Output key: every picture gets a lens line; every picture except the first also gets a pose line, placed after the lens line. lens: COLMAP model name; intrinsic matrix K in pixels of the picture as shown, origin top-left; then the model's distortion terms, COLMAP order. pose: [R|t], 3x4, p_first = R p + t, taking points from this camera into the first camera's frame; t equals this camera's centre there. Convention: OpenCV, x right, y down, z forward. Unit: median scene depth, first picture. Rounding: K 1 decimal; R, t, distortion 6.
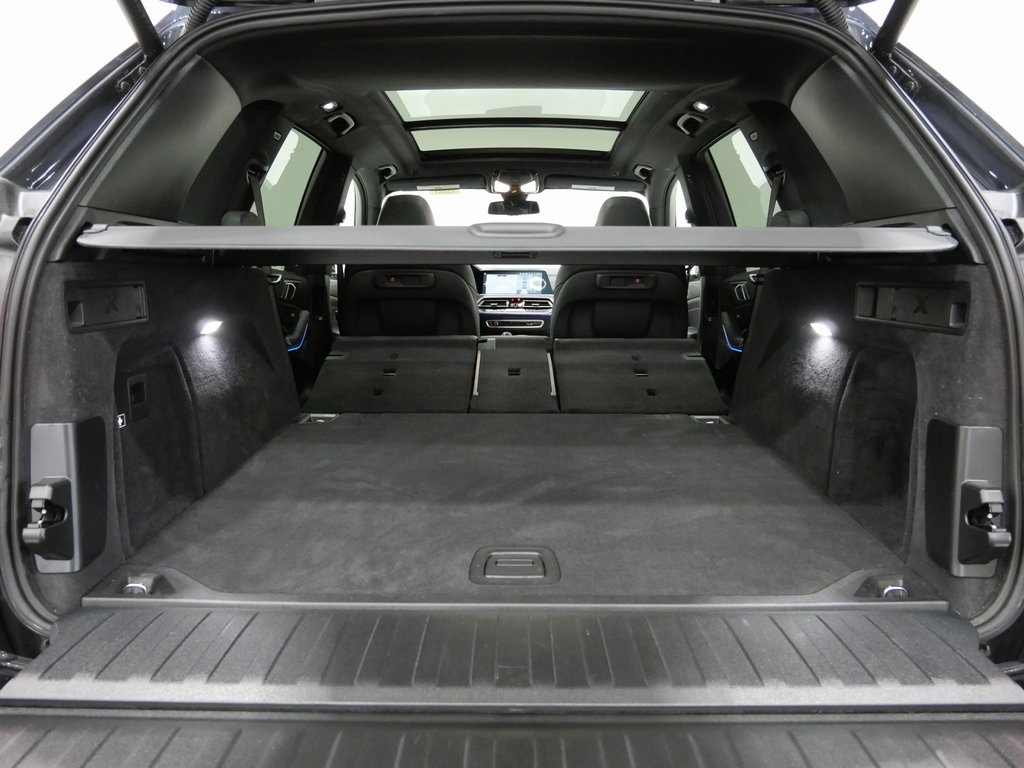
lens RADIAL K [[766.1, 0, 510.4], [0, 766.1, 384.6], [0, 0, 1]] dist [0.008652, -0.002754]
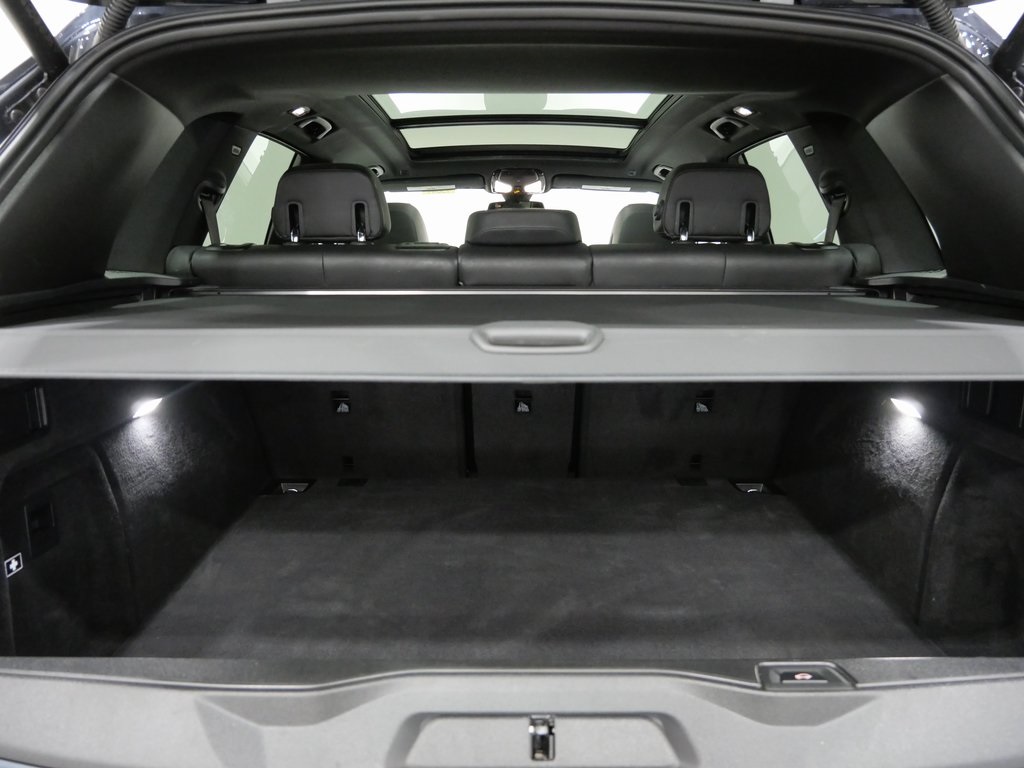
lens RADIAL K [[784.1, 0, 514.0], [0, 784.1, 382.7], [0, 0, 1]] dist [0.005291, 0.003157]
pose [[0.999962, -0.003589, 0.007936, -0.012684], [0.003327, 0.999456, 0.032798, -0.118541], [-0.008049, -0.032770, 0.999430, 0.166626]]
